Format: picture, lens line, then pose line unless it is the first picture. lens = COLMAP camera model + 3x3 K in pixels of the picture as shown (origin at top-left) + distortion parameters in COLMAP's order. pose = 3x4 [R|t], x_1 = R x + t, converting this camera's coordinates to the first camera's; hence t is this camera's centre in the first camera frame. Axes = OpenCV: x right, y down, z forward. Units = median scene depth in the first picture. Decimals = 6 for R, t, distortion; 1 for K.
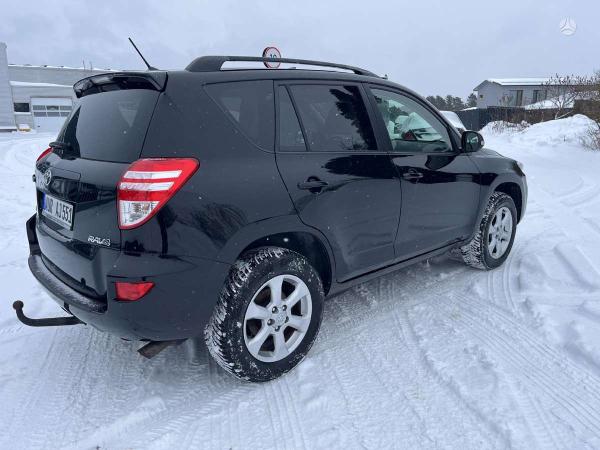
lens RADIAL K [[458.2, 0, 299.2], [0, 458.2, 222.9], [0, 0, 1]] dist [0.027938, -0.012258]
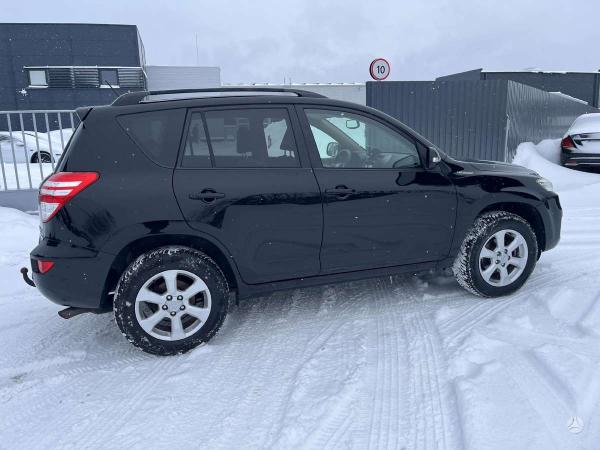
lens RADIAL K [[458.2, 0, 298.8], [0, 458.2, 224.9], [0, 0, 1]] dist [0.027938, -0.012258]
pose [[0.909609, 0.067348, -0.409971, 0.745870], [-0.071144, 0.997448, 0.006008, -0.034410], [0.409329, 0.023702, 0.912079, 0.027990]]
